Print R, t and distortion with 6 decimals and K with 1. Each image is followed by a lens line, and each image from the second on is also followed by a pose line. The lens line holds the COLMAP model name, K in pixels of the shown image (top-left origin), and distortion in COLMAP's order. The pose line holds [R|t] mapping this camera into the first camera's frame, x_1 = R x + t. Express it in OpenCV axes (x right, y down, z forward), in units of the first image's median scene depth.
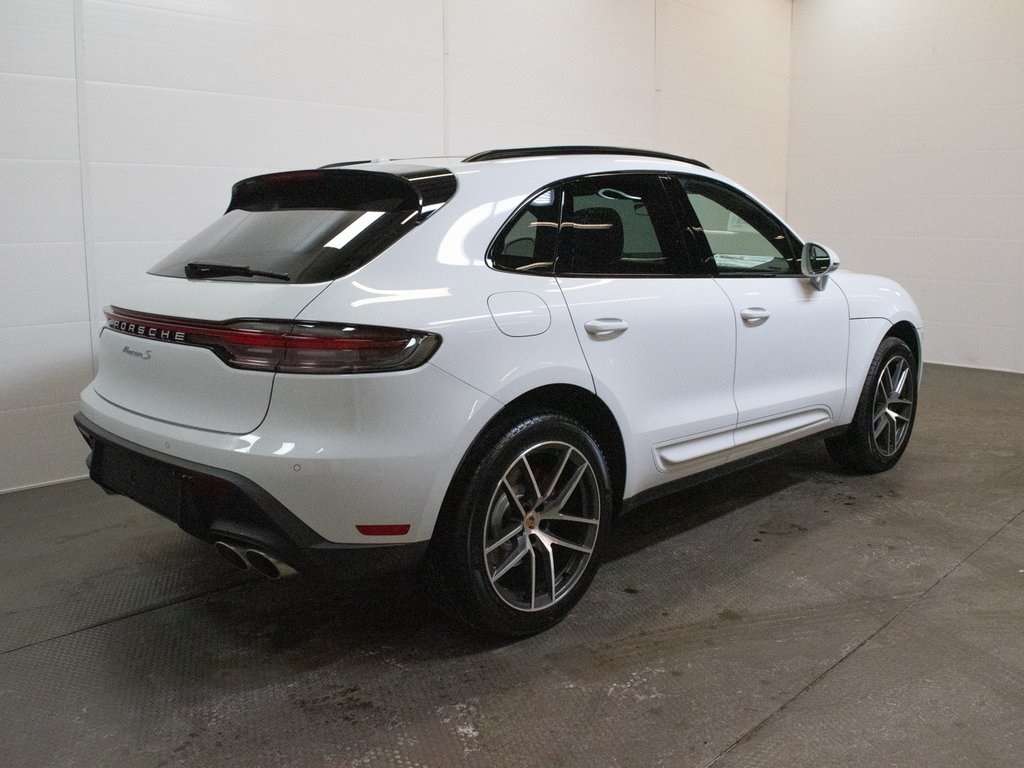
lens RADIAL K [[891.3, 0, 512.0], [0, 891.3, 384.0], [0, 0, 1]] dist [-0.097764, 0.000278]
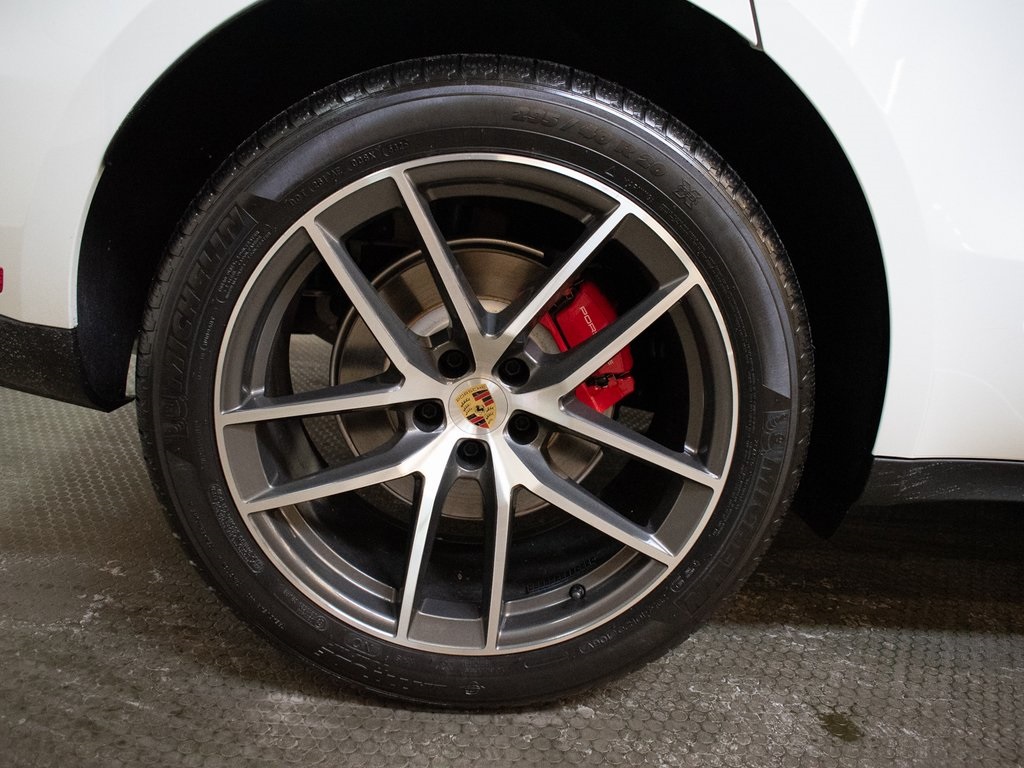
lens RADIAL K [[891.3, 0, 512.0], [0, 891.3, 384.0], [0, 0, 1]] dist [-0.097764, 0.000278]
pose [[0.733603, 0.263528, -0.626402, 0.237605], [-0.201570, 0.964650, 0.169763, 0.084414], [0.648996, 0.001725, 0.760790, 0.729320]]
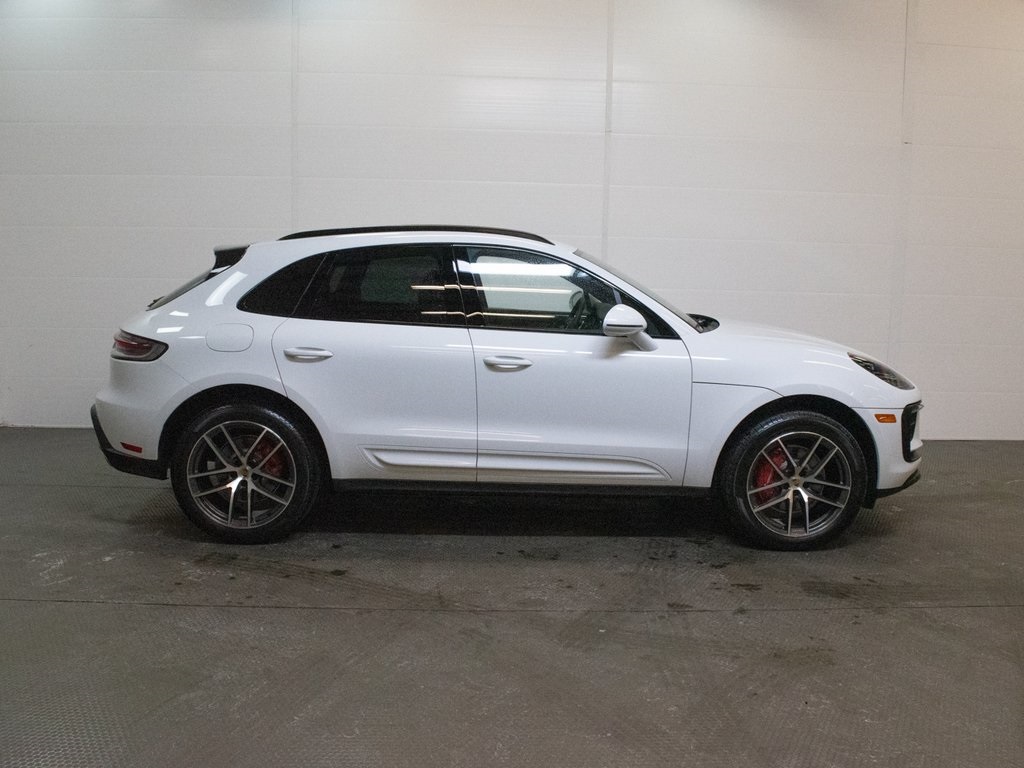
lens RADIAL K [[891.3, 0, 512.0], [0, 891.3, 384.0], [0, 0, 1]] dist [-0.097764, 0.000278]
pose [[0.741345, 0.113752, -0.661414, 1.333561], [-0.142806, 0.989699, 0.010147, -0.077605], [0.655754, 0.086931, 0.749953, 0.134890]]
